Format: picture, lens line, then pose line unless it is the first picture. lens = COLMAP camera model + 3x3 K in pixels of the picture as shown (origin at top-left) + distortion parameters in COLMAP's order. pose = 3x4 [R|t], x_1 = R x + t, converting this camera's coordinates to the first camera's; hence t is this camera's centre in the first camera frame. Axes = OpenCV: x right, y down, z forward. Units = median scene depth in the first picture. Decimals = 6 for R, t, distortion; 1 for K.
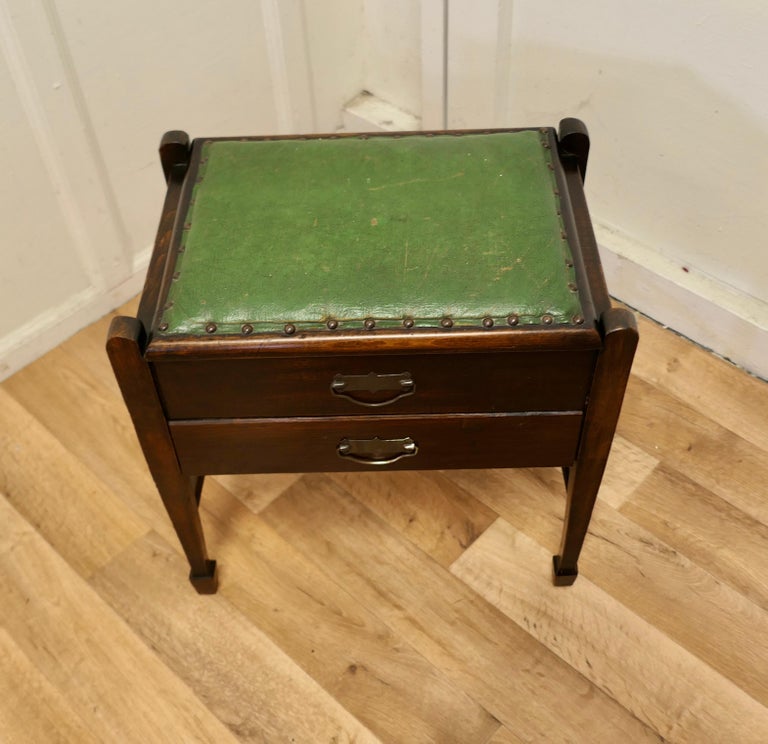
lens RADIAL K [[917.1, 0, 383.1], [0, 917.1, 388.4], [0, 0, 1]] dist [-0.011934, -0.004494]
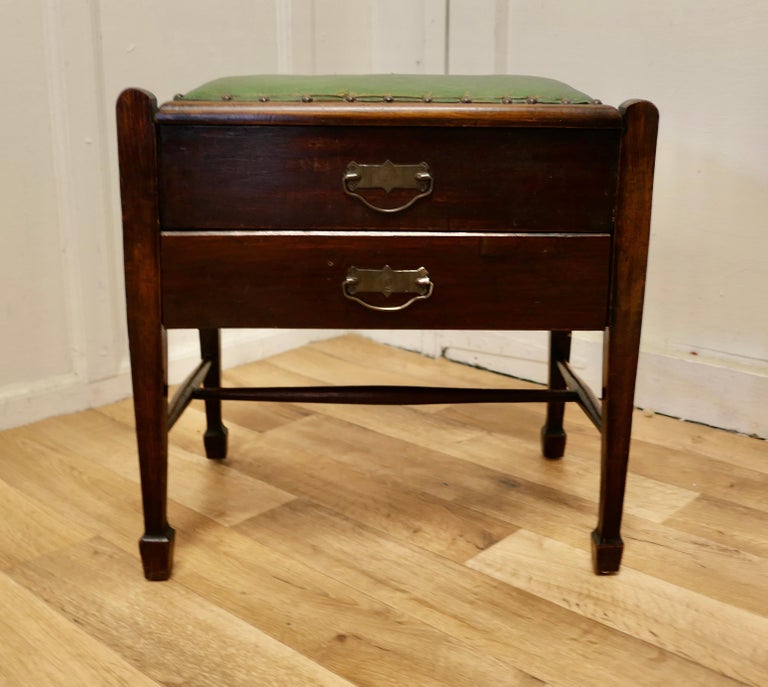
lens RADIAL K [[931.7, 0, 399.3], [0, 931.7, 343.0], [0, 0, 1]] dist [-0.002491, -0.025074]
pose [[0.998888, 0.035829, 0.030654, -0.017617], [-0.012448, 0.827408, -0.561463, 0.525225], [-0.045480, 0.560457, 0.826934, 0.231634]]
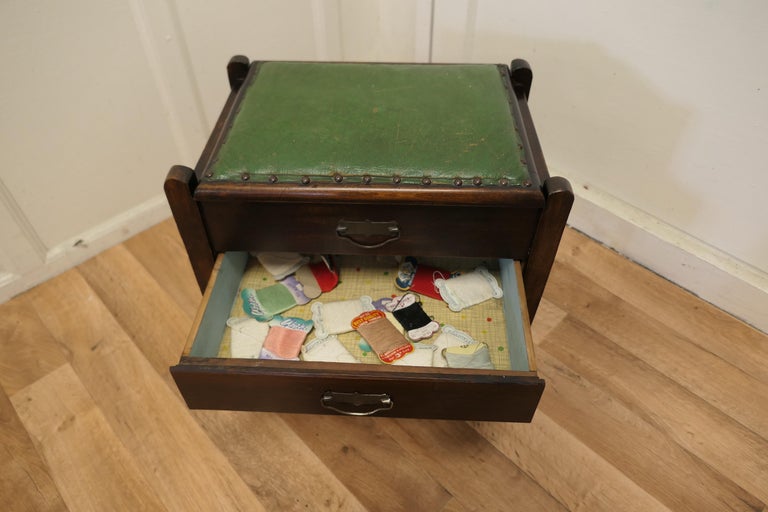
lens RADIAL K [[526.2, 0, 384.0], [0, 526.2, 256.0], [0, 0, 1]] dist [-0.014629, -0.001431]
pose [[0.998797, 0.048990, -0.001917, 0.011817], [-0.049017, 0.997006, -0.059803, 0.060169], [-0.001019, 0.059826, 0.998208, 0.192751]]
